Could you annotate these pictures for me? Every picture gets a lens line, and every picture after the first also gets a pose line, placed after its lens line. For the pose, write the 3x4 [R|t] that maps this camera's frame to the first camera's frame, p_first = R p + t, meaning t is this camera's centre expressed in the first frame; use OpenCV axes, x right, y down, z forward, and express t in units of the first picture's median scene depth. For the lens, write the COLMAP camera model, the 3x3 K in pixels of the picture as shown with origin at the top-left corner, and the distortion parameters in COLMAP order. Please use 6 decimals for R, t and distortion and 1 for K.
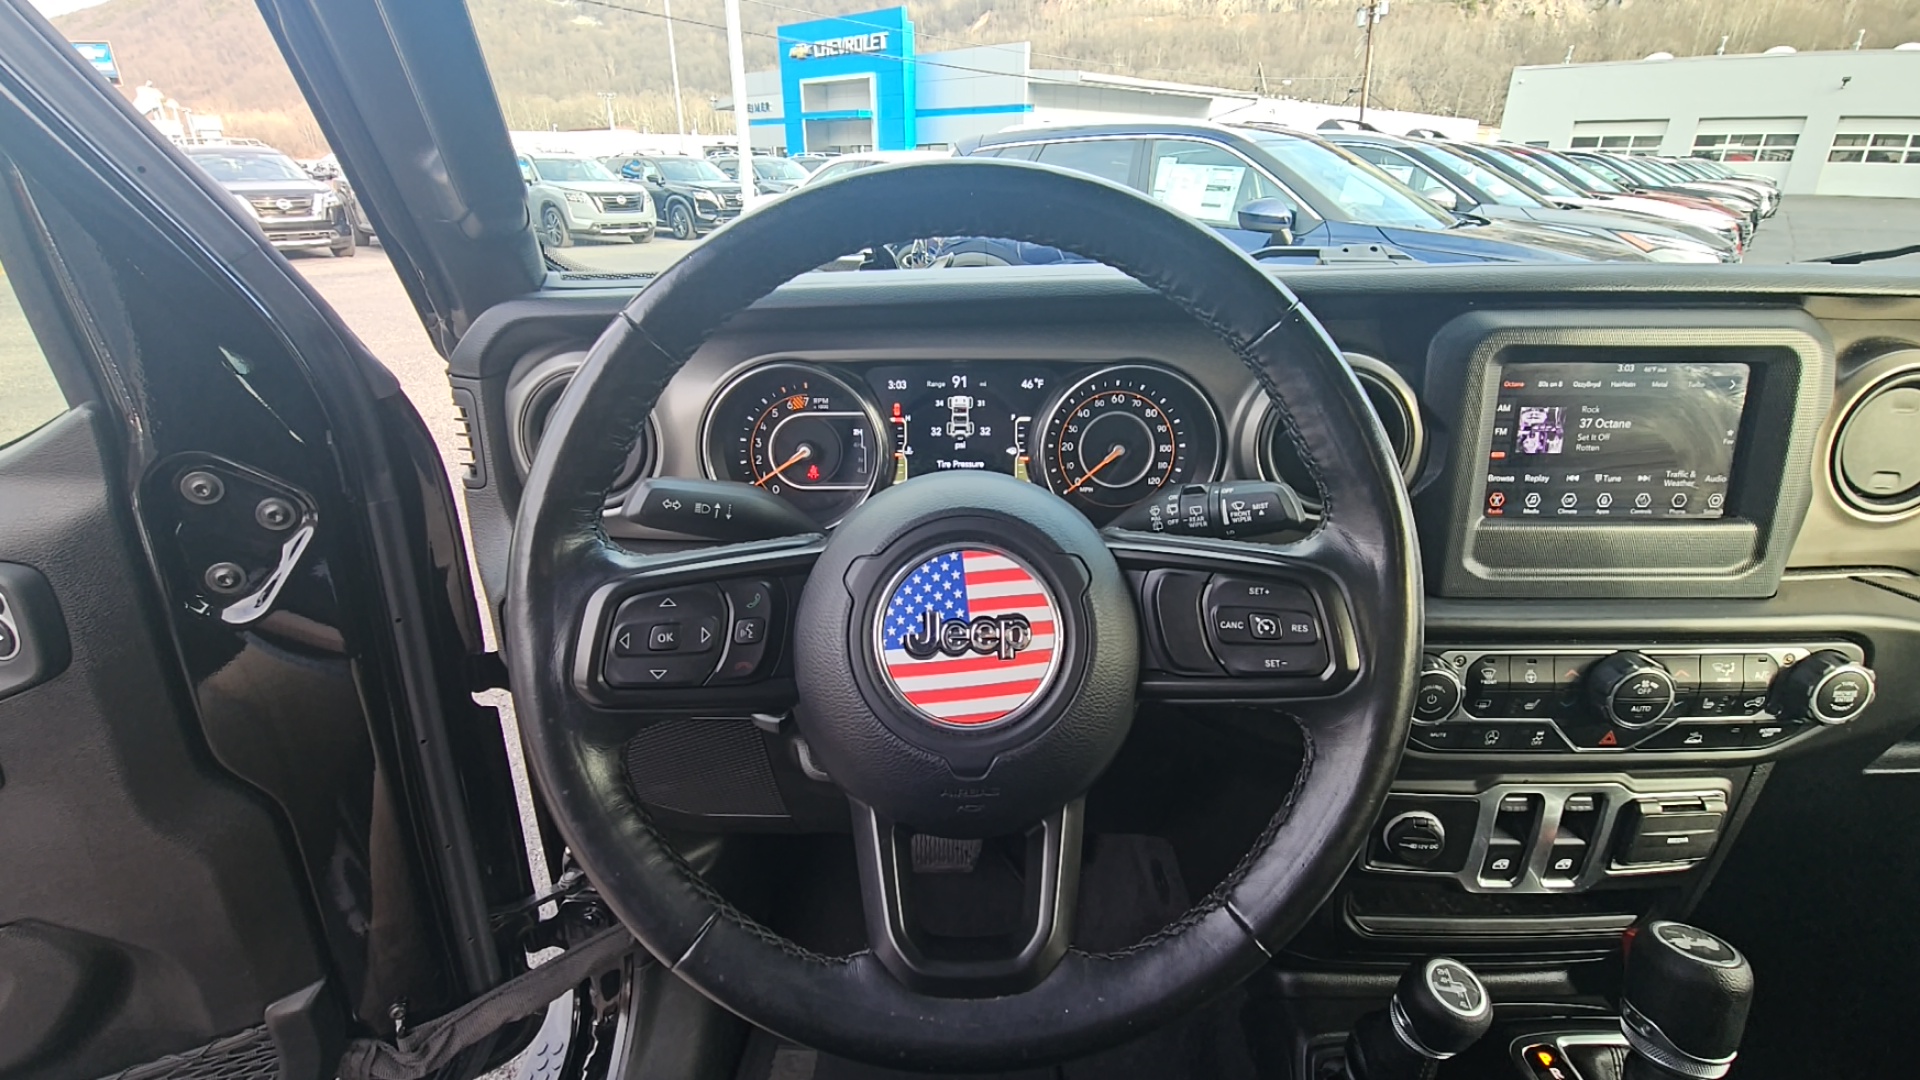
lens RADIAL K [[863.0, 0, 954.0], [0, 863.0, 533.4], [0, 0, 1]] dist [0.013058, -0.008697]
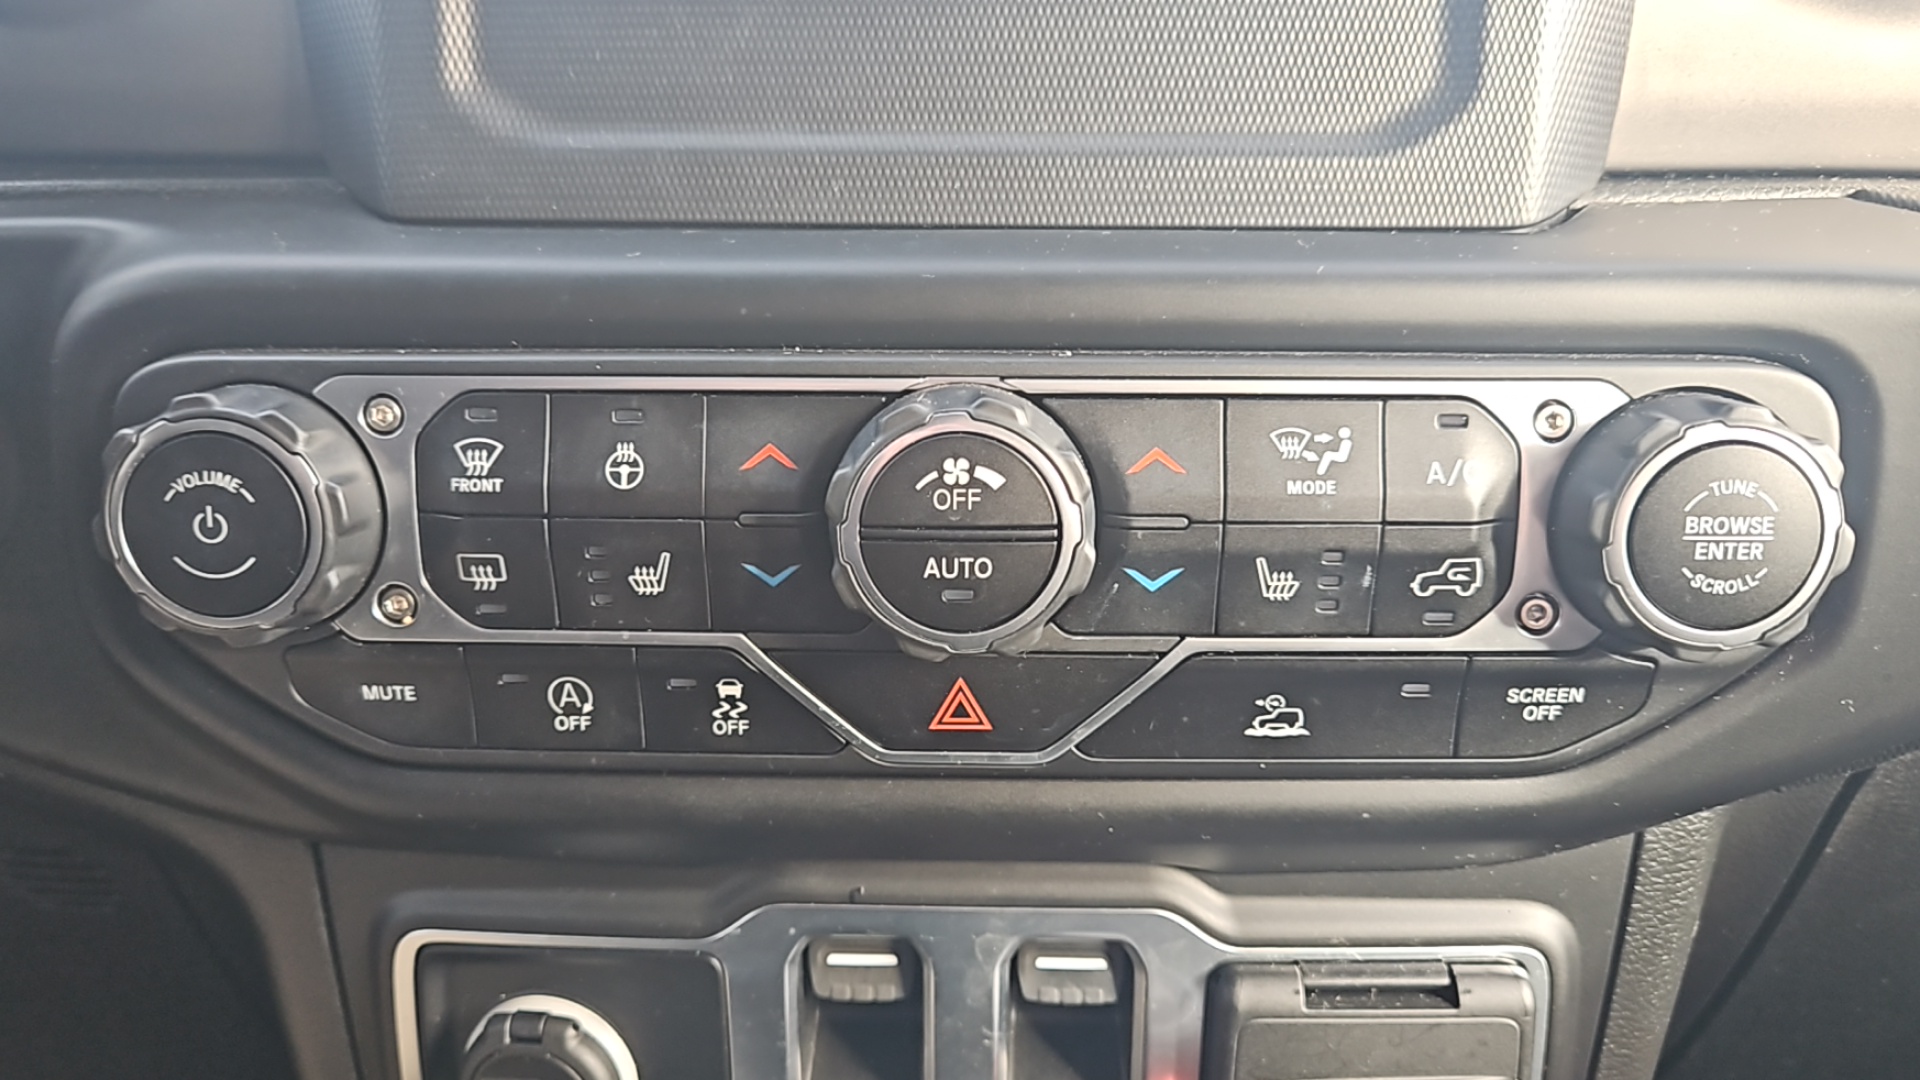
lens RADIAL K [[1443.4, 0, 966.5], [0, 1443.4, 544.2], [0, 0, 1]] dist [0.040586, -0.064190]
pose [[0.999459, 0.012297, -0.030502, 0.781466], [-0.014904, 0.996116, -0.086780, 0.226397], [0.029316, 0.087187, 0.995760, 0.526095]]
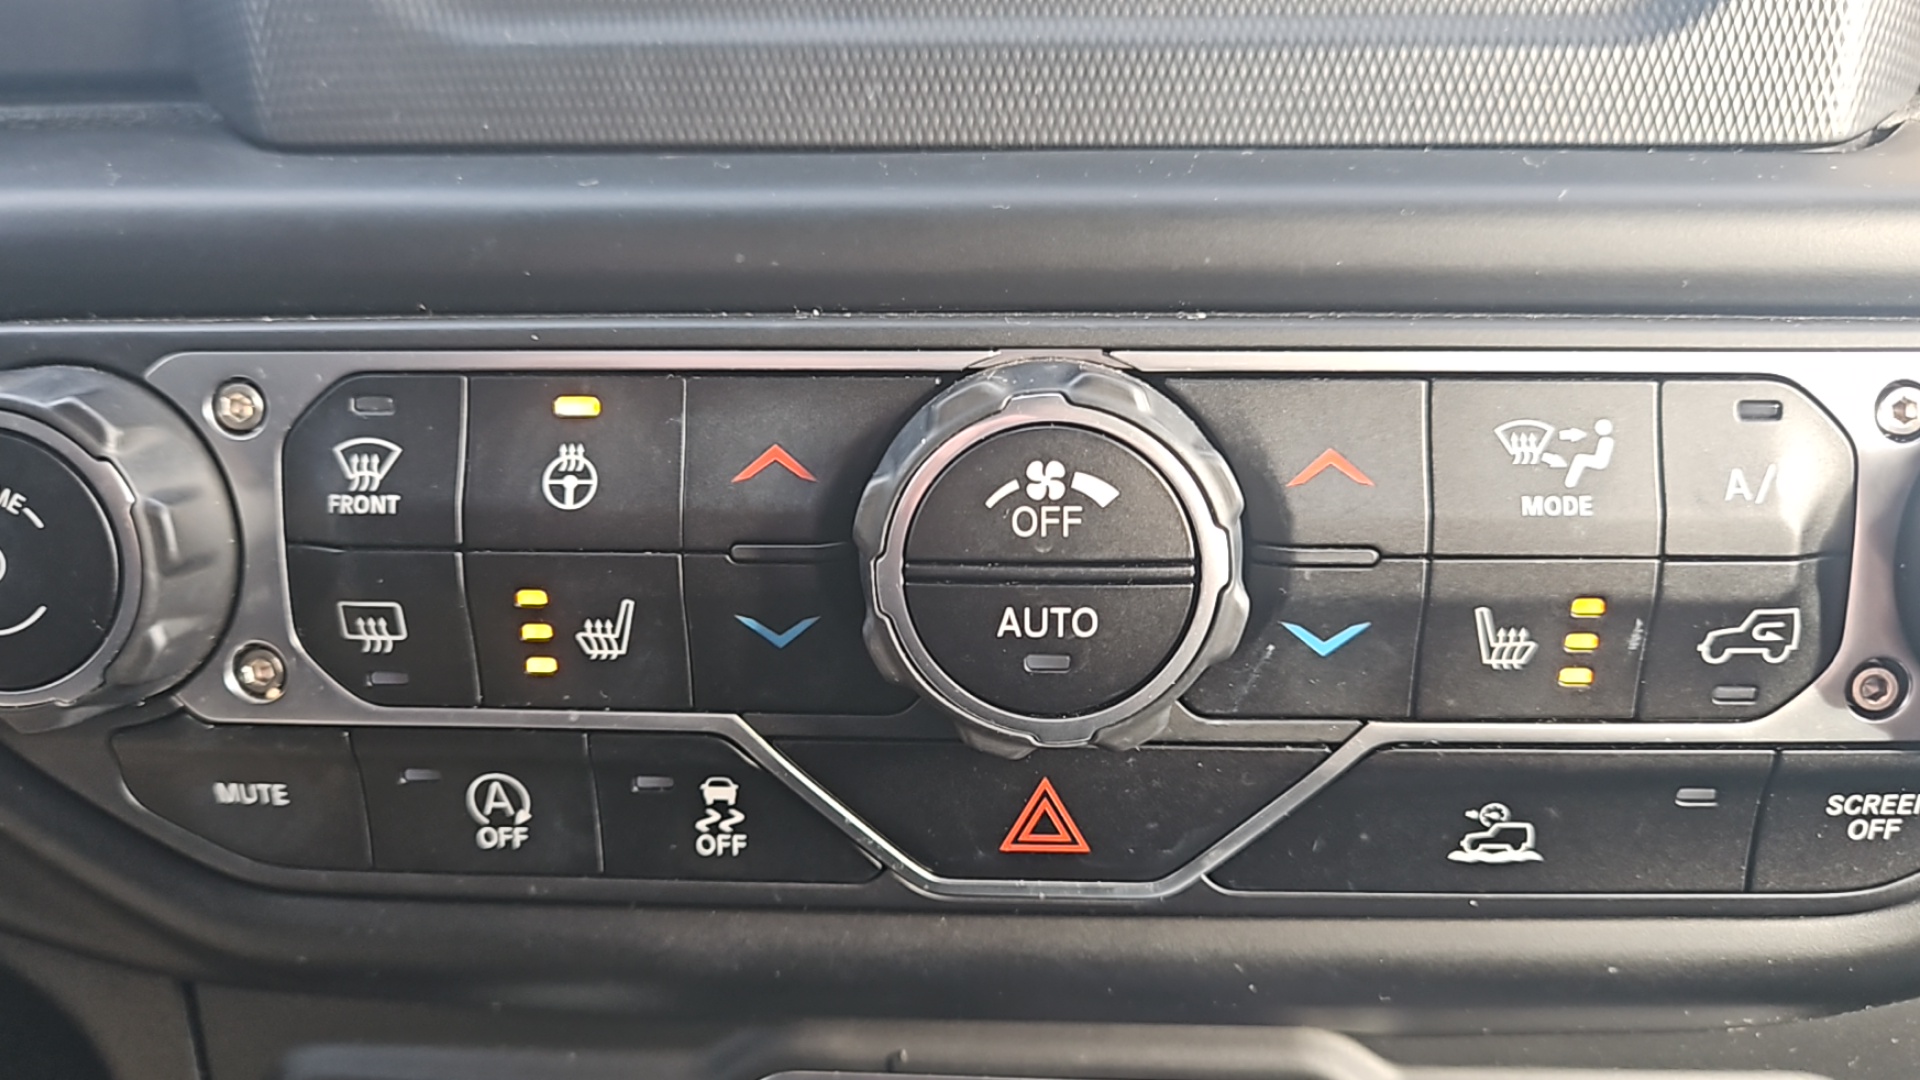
lens RADIAL K [[1443.4, 0, 966.5], [0, 1443.4, 544.2], [0, 0, 1]] dist [0.040586, -0.064190]
pose [[0.998360, 0.011034, -0.056168, 0.765339], [-0.017593, 0.992900, -0.117642, 0.214840], [0.054471, 0.118437, 0.991466, 0.665291]]
